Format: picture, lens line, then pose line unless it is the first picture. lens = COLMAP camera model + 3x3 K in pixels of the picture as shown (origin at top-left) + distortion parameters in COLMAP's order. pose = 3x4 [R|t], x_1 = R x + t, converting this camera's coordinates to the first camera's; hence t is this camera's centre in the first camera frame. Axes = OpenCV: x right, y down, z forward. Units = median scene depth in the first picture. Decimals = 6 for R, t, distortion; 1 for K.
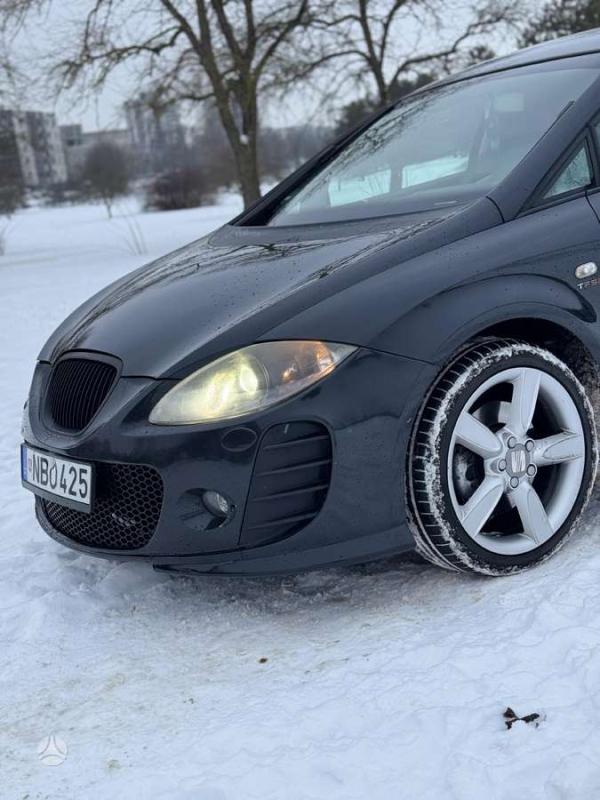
lens RADIAL K [[1048.8, 0, 300.0], [0, 1048.8, 400.0], [0, 0, 1]] dist [0.100861, -0.067239]
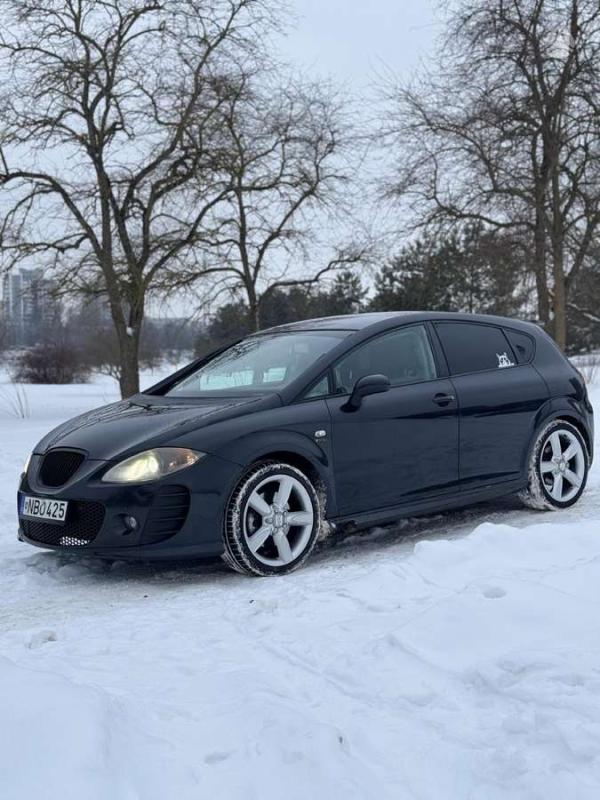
lens RADIAL K [[1048.8, 0, 300.0], [0, 1048.8, 400.0], [0, 0, 1]] dist [0.100861, -0.067239]
pose [[0.985544, 0.113552, 0.125733, -0.004944], [-0.088639, 0.978060, -0.188525, 0.028374], [-0.144382, 0.174655, 0.973986, -0.140266]]
